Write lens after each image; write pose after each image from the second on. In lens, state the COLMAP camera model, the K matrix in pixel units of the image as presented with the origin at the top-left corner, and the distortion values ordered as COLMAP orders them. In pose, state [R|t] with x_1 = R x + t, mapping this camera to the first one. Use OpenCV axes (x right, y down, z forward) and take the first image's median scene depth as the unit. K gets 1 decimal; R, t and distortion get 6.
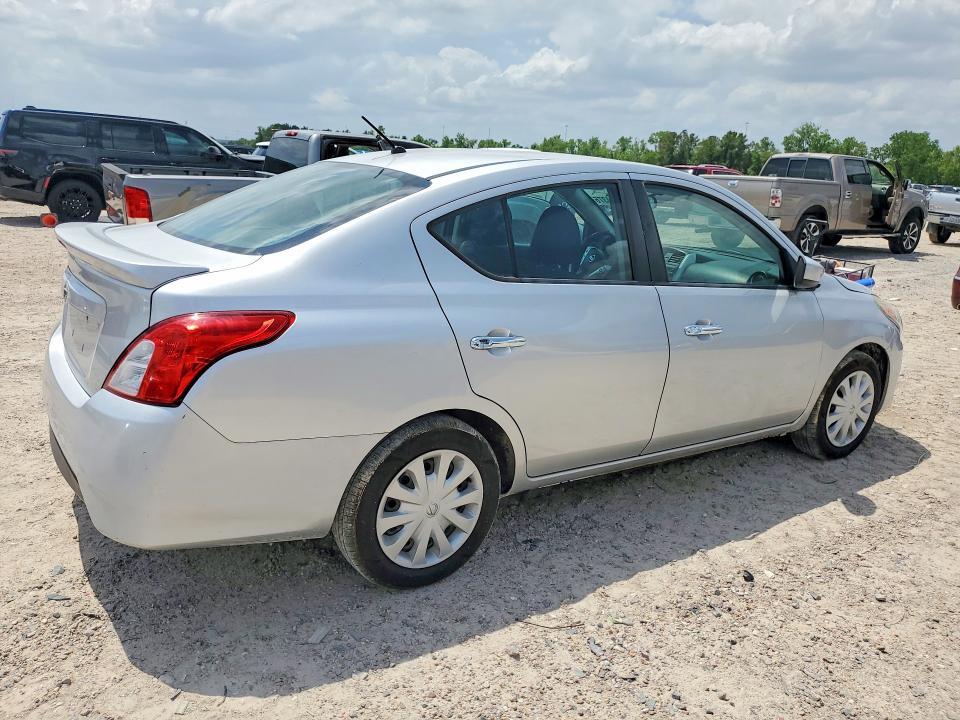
lens RADIAL K [[757.7, 0, 468.1], [0, 757.7, 356.0], [0, 0, 1]] dist [0.002802, 0.006244]
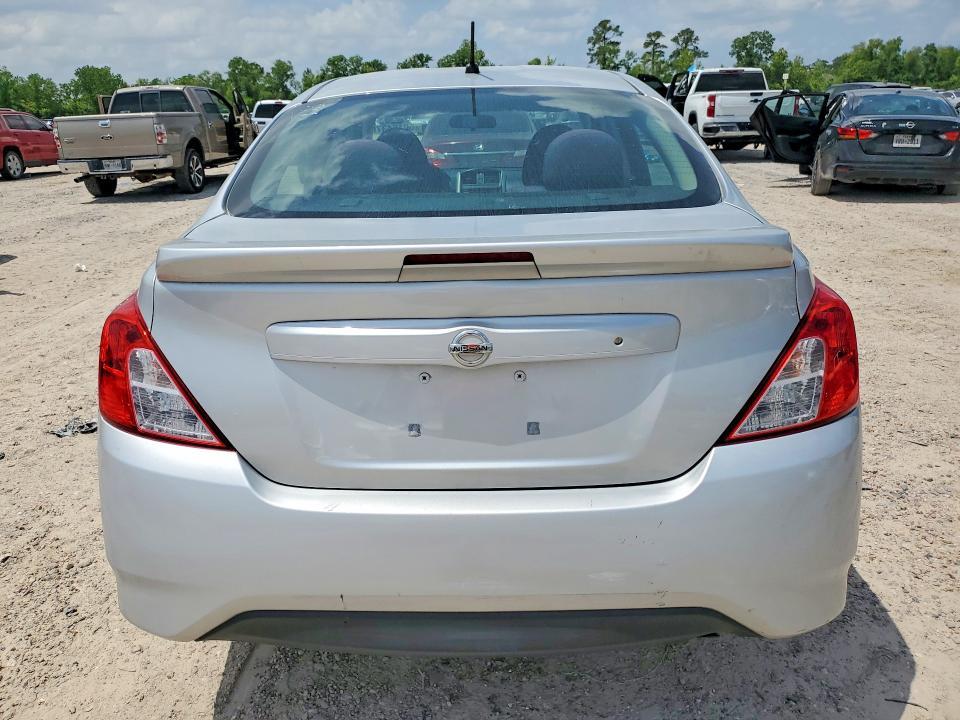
lens RADIAL K [[757.7, 0, 468.1], [0, 757.7, 356.0], [0, 0, 1]] dist [0.002802, 0.006244]
pose [[0.572045, -0.317460, 0.756296, -0.172827], [0.259732, 0.944722, 0.200097, -0.034324], [-0.778013, 0.081970, 0.622878, 0.124850]]
